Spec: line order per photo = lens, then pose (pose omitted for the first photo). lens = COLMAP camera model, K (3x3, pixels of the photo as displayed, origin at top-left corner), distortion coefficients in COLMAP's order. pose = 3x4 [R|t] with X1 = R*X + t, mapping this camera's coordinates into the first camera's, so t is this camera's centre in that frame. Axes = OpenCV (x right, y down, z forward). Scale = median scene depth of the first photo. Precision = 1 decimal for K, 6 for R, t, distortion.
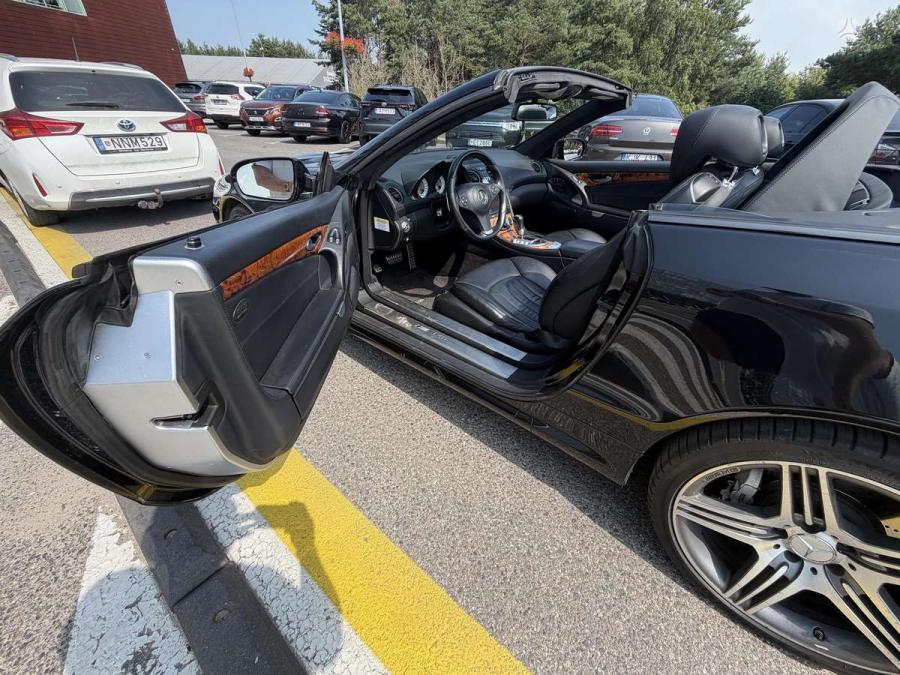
lens RADIAL K [[356.7, 0, 458.0], [0, 356.7, 342.1], [0, 0, 1]] dist [-0.001242, 0.000744]
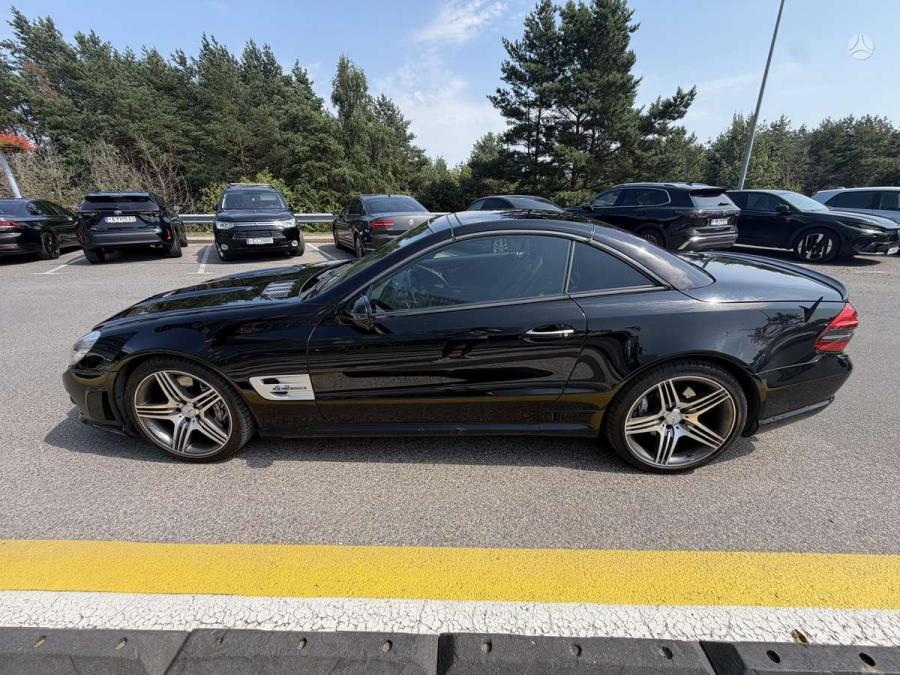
lens RADIAL K [[356.7, 0, 454.1], [0, 356.7, 339.4], [0, 0, 1]] dist [-0.001242, 0.000744]
pose [[0.788533, -0.260944, 0.556887, -0.124961], [0.362850, 0.928518, -0.078701, -0.021487], [-0.496543, 0.264125, 0.826851, -0.031233]]
